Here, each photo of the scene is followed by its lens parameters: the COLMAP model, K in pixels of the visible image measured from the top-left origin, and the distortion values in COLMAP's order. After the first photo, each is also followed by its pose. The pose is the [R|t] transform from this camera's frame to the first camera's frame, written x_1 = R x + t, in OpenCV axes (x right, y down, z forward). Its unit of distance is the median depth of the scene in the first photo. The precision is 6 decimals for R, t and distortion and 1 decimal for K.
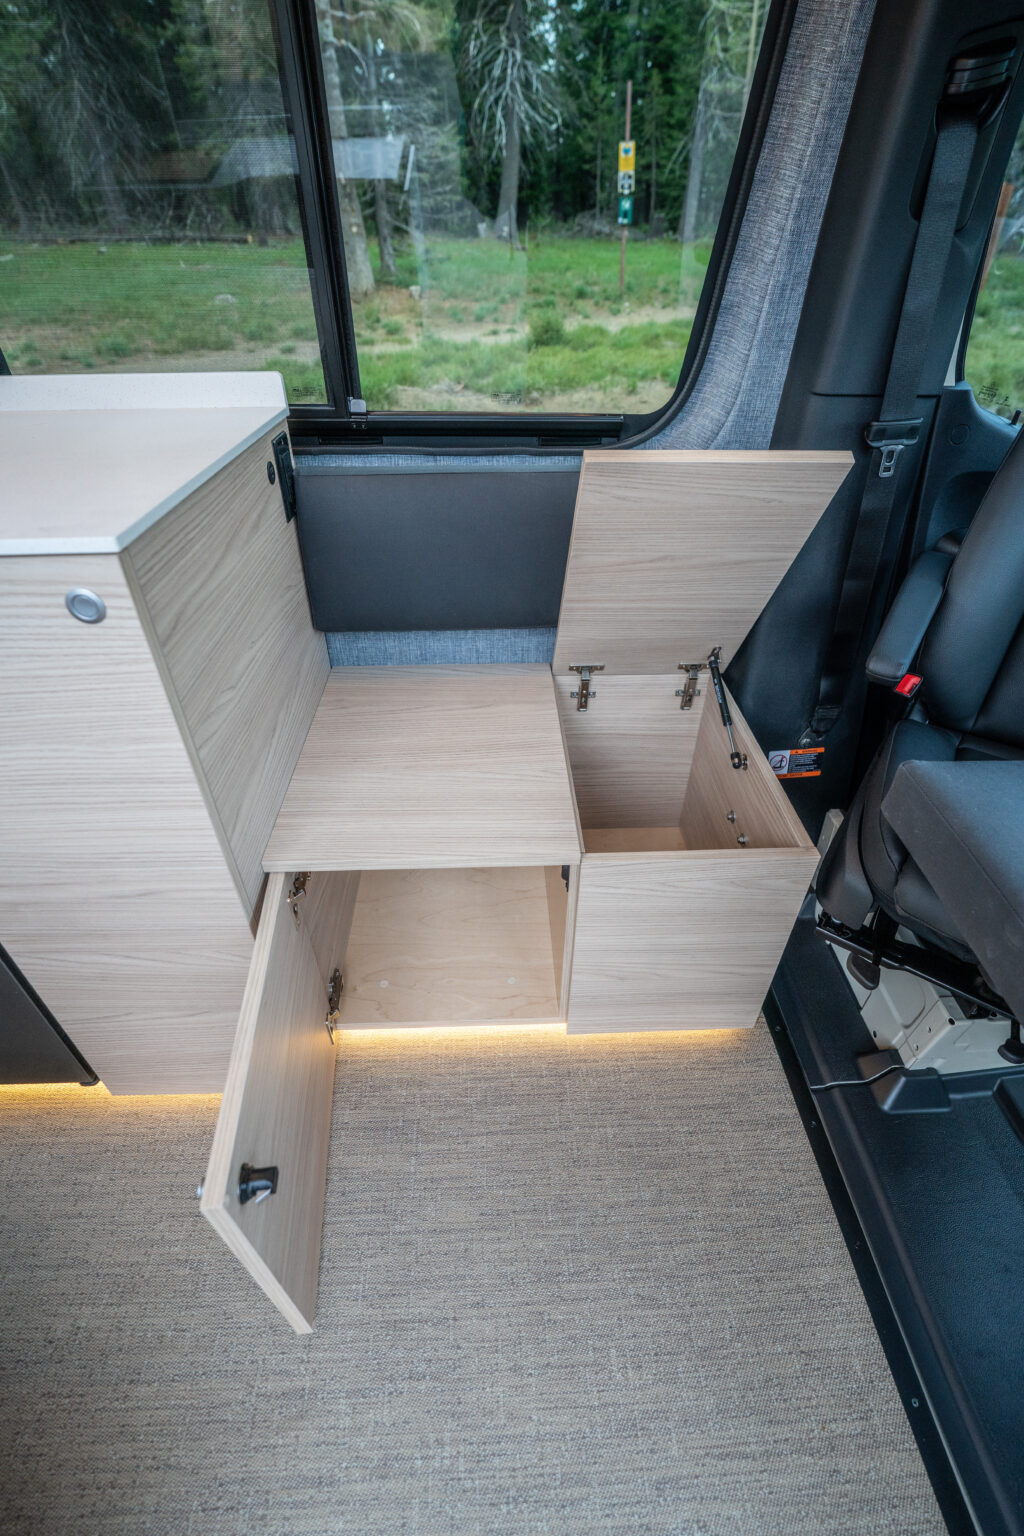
lens RADIAL K [[672.9, 0, 512.0], [0, 672.9, 768.0], [0, 0, 1]] dist [-0.019281, 0.000277]
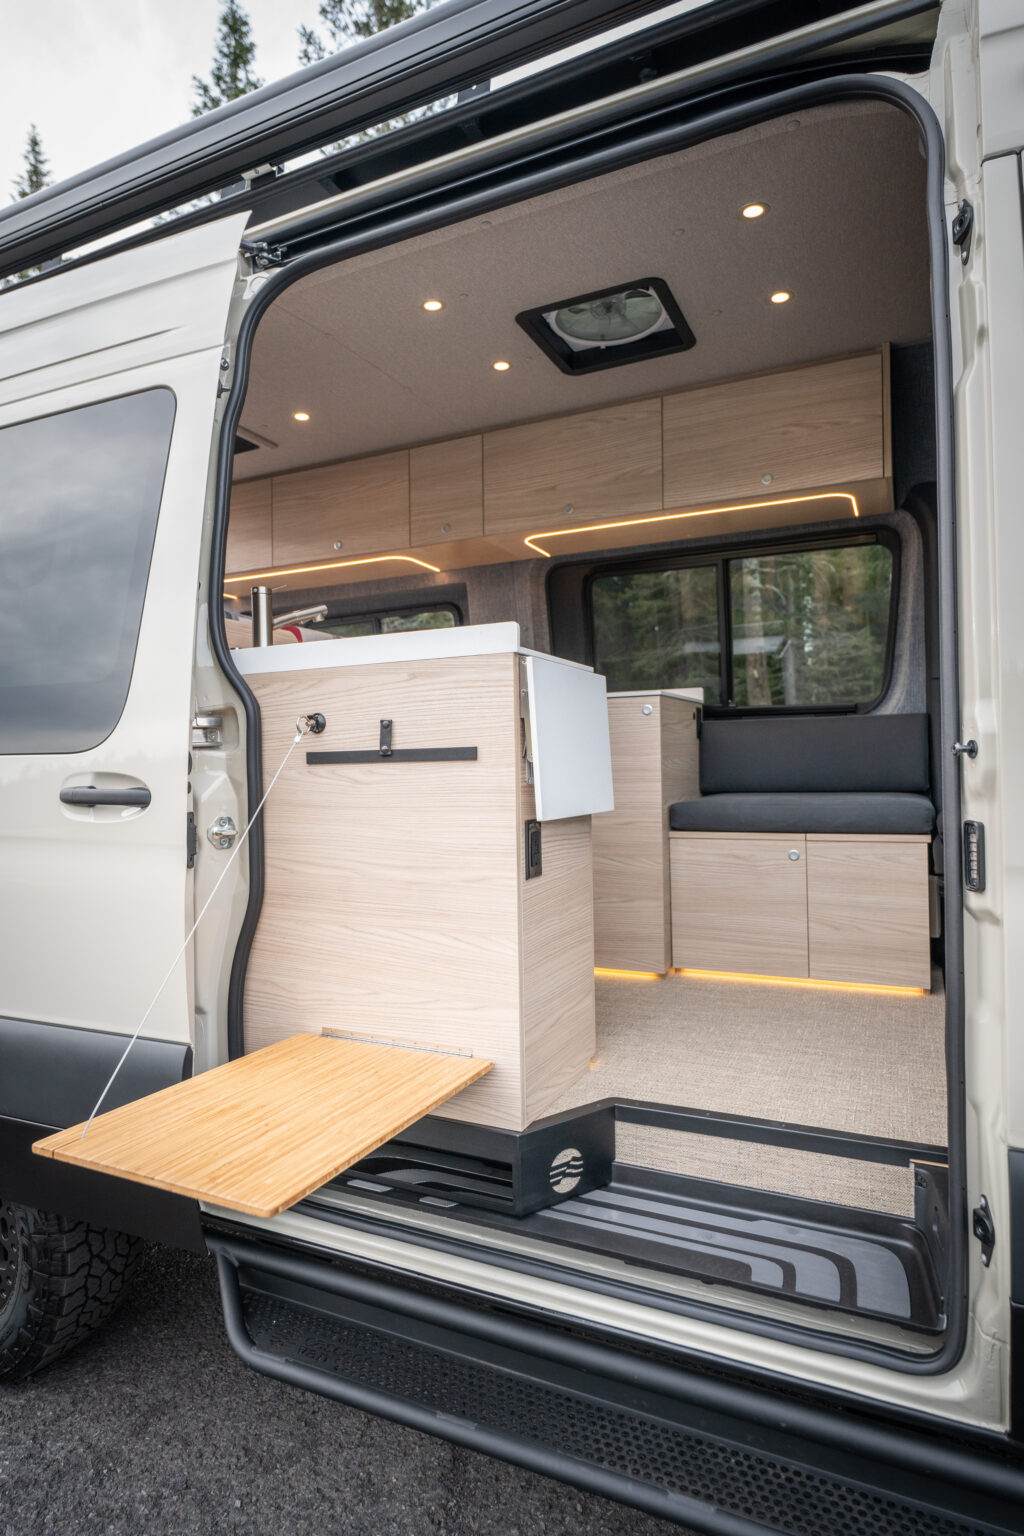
lens RADIAL K [[812.4, 0, 512.0], [0, 812.4, 768.0], [0, 0, 1]] dist [0.000245, 0.000017]
pose [[0.883868, -0.016701, -0.467439, 0.358916], [-0.259071, 0.814584, -0.518975, 1.138092], [0.389435, 0.579805, 0.715658, -1.045034]]
